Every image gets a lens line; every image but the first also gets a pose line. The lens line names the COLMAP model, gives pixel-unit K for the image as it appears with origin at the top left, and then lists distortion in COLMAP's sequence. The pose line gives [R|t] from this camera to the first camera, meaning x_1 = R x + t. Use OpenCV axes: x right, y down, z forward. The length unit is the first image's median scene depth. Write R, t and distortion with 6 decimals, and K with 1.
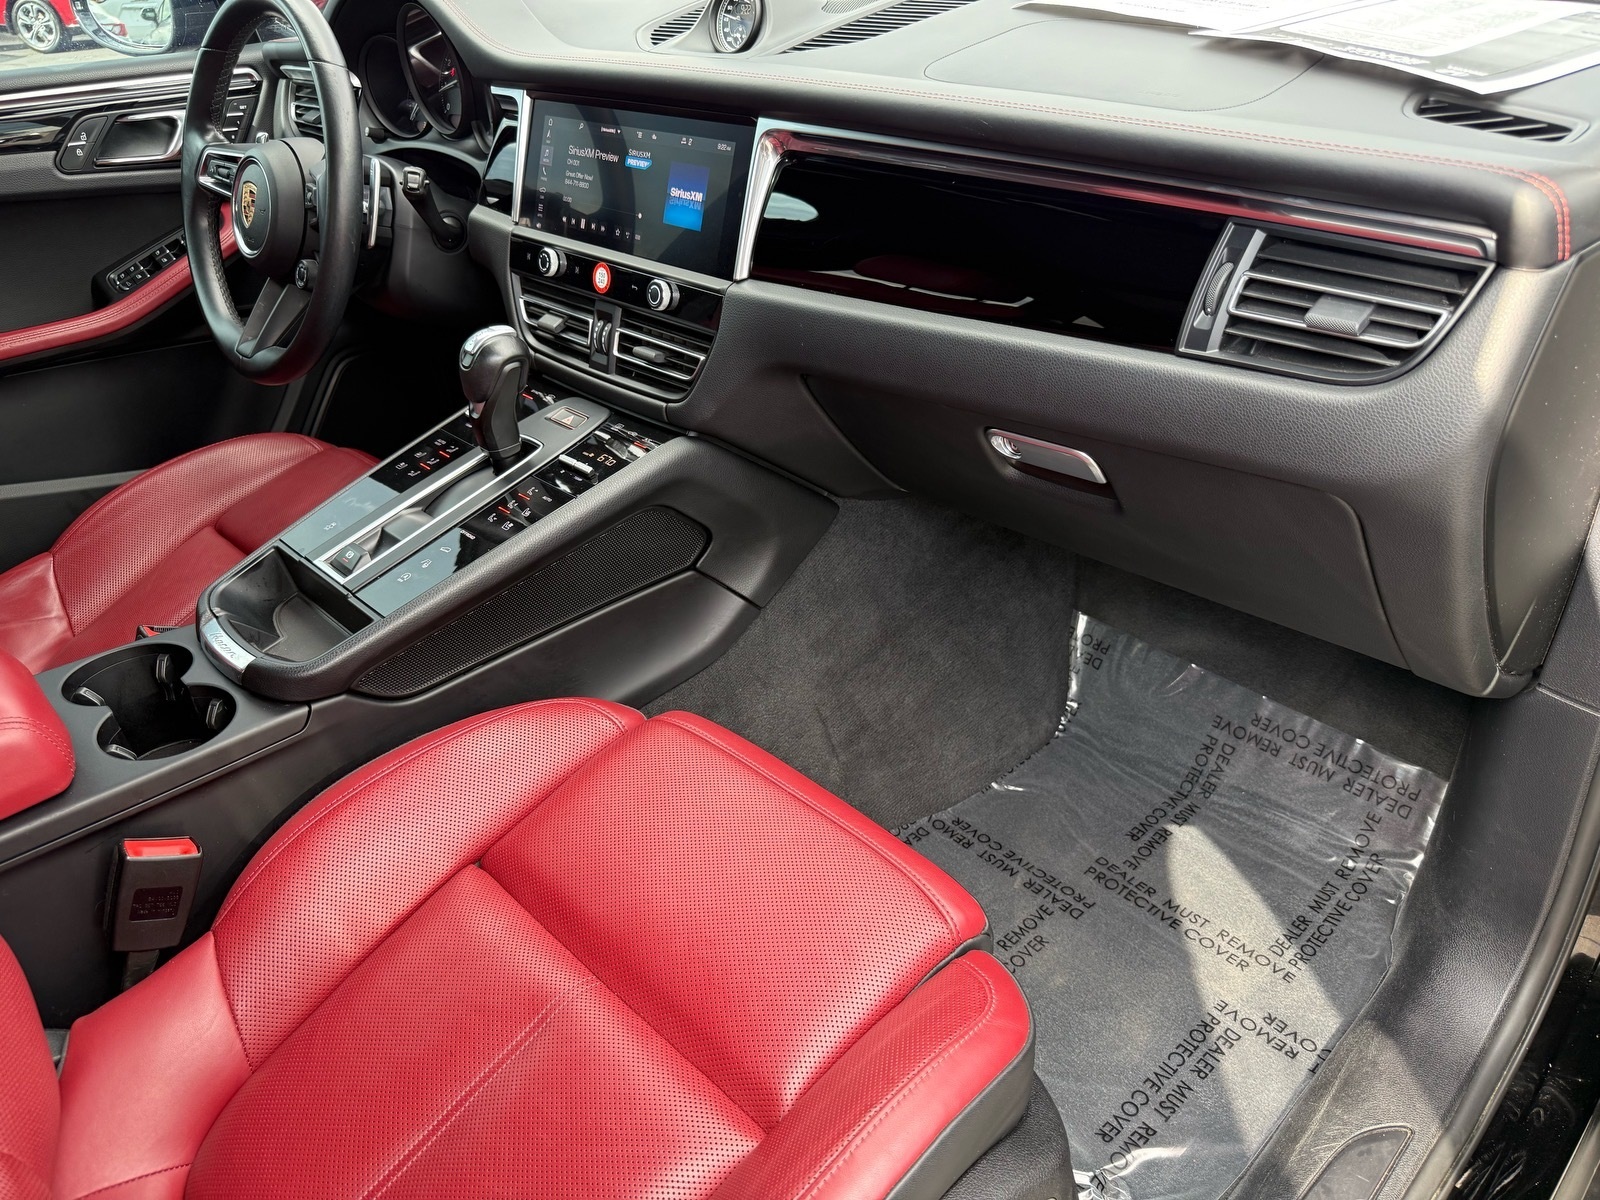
lens RADIAL K [[1158.9, 0, 800.5], [0, 1158.9, 541.1], [0, 0, 1]] dist [0.115281, -0.215019]
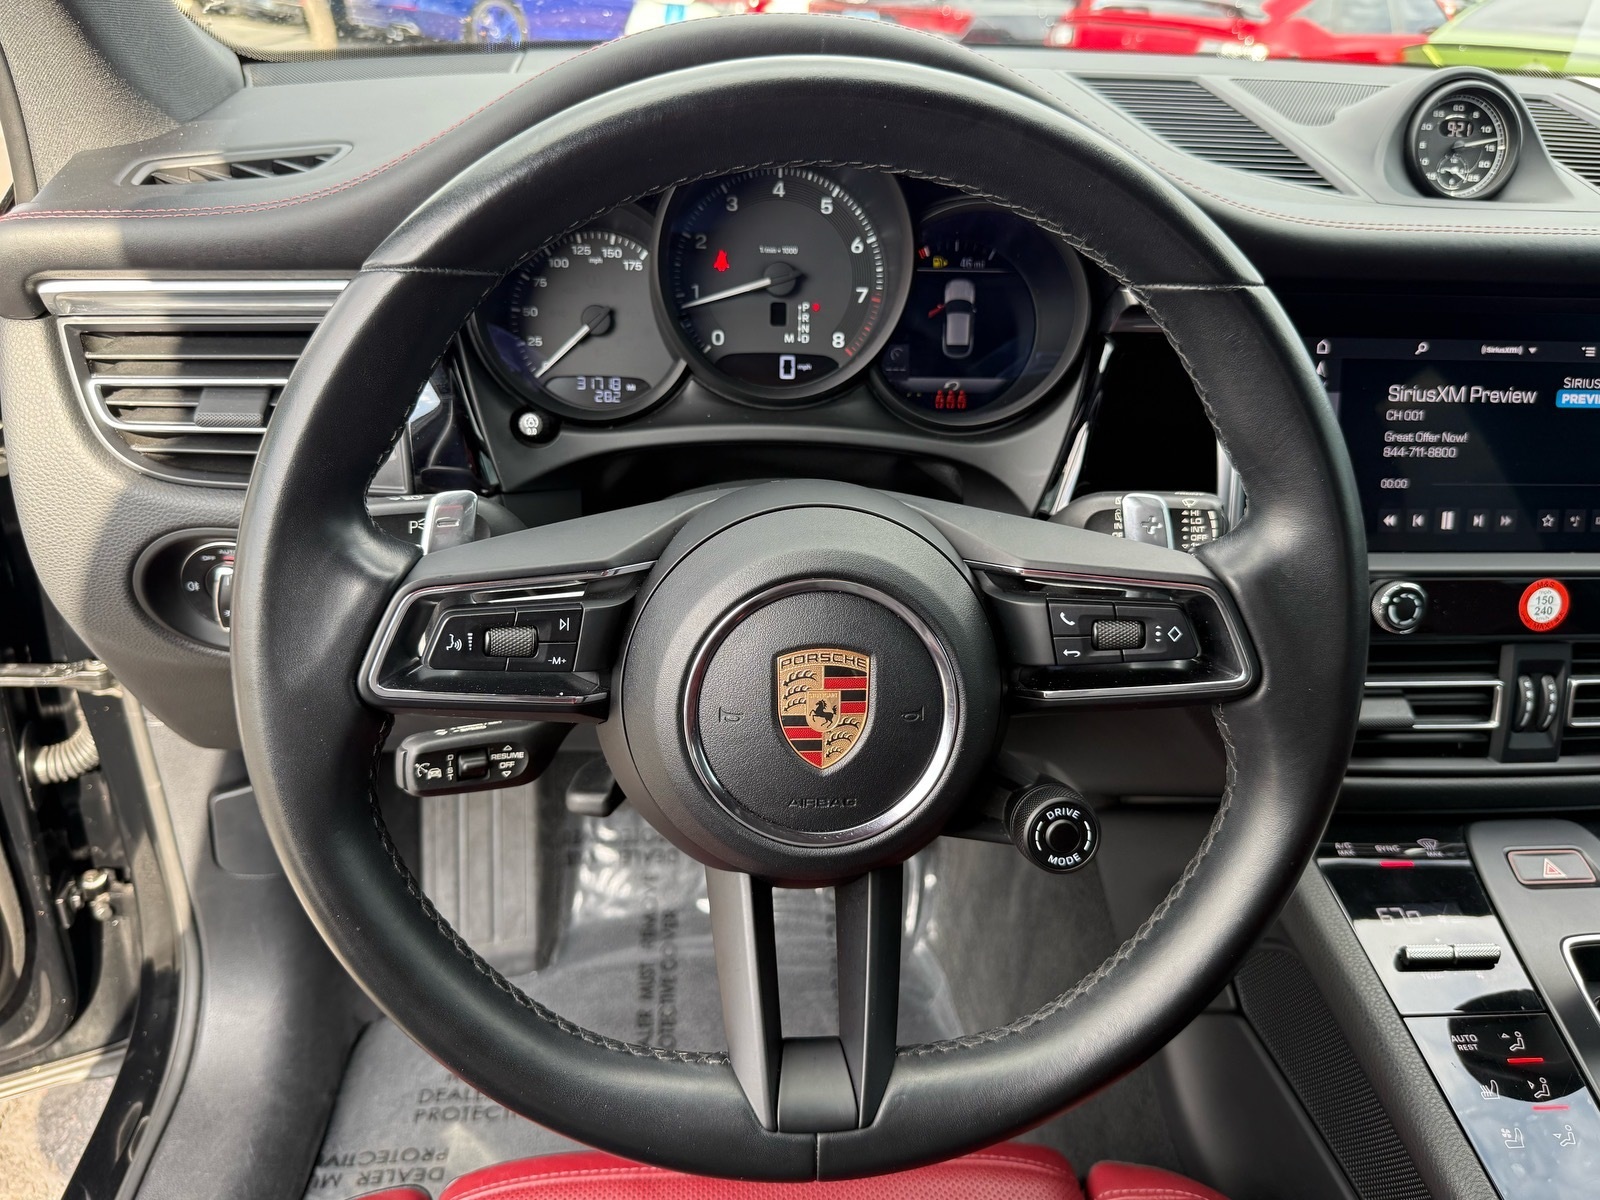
lens RADIAL K [[1219.7, 0, 800.0], [0, 1219.7, 600.0], [0, 0, 1]] dist [0.071348, -0.109907]
pose [[0.615612, -0.286242, 0.734226, -0.812551], [0.308327, 0.944915, 0.109863, -0.398307], [-0.725228, 0.158749, 0.669957, 0.856442]]
